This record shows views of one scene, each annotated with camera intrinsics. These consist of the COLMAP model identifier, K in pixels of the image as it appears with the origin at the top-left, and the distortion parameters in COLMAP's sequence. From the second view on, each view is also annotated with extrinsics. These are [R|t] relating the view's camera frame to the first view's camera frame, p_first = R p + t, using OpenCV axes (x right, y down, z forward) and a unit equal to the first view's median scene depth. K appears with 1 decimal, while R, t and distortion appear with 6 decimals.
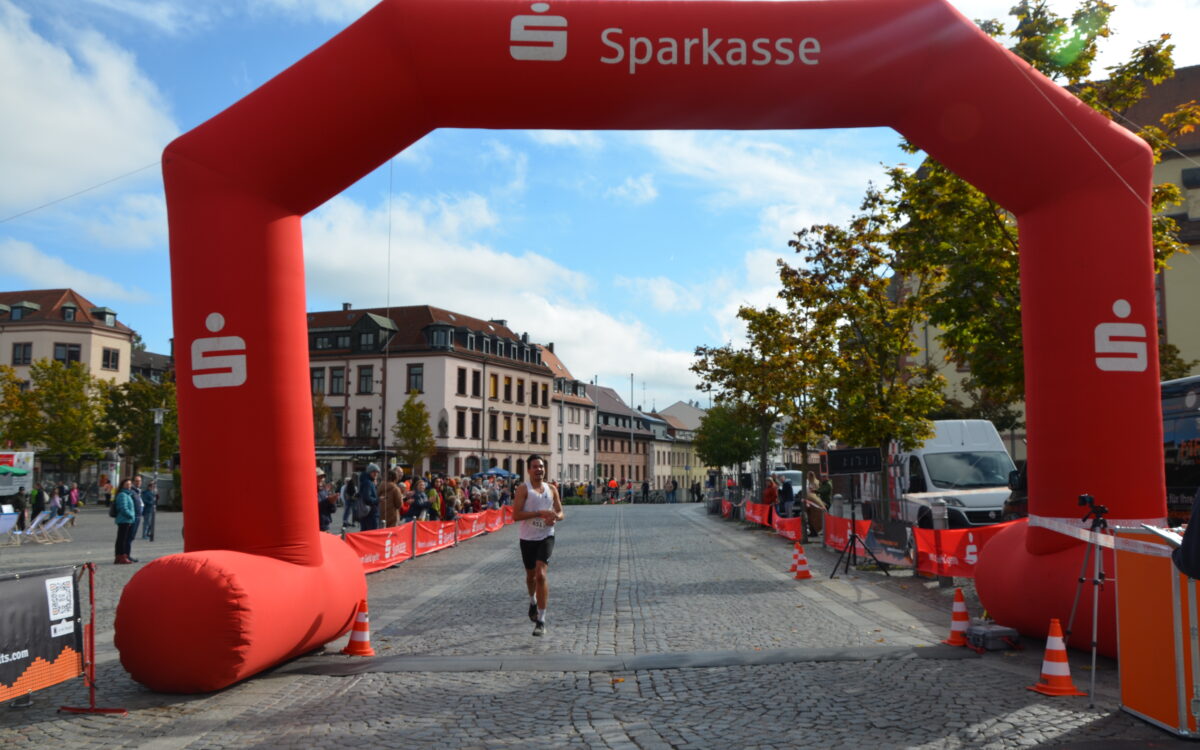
lens RADIAL K [[1215.4, 0, 567.7], [0, 1215.4, 374.4], [0, 0, 1]] dist [-0.142563, 0.146544]
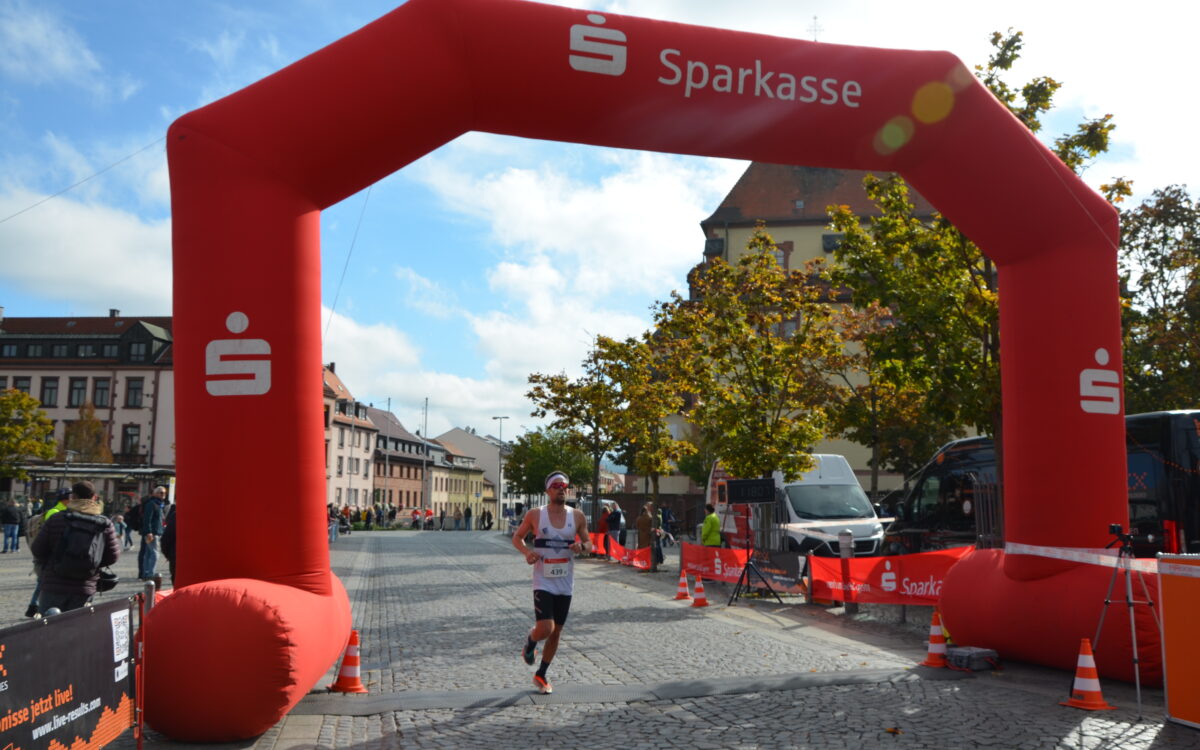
lens RADIAL K [[1215.4, 0, 567.7], [0, 1215.4, 374.4], [0, 0, 1]] dist [-0.142563, 0.146544]
pose [[0.960197, 0.044617, 0.275737, -0.193487], [-0.038271, 0.998865, -0.028354, 0.007145], [-0.276689, 0.016673, 0.960815, 0.047441]]
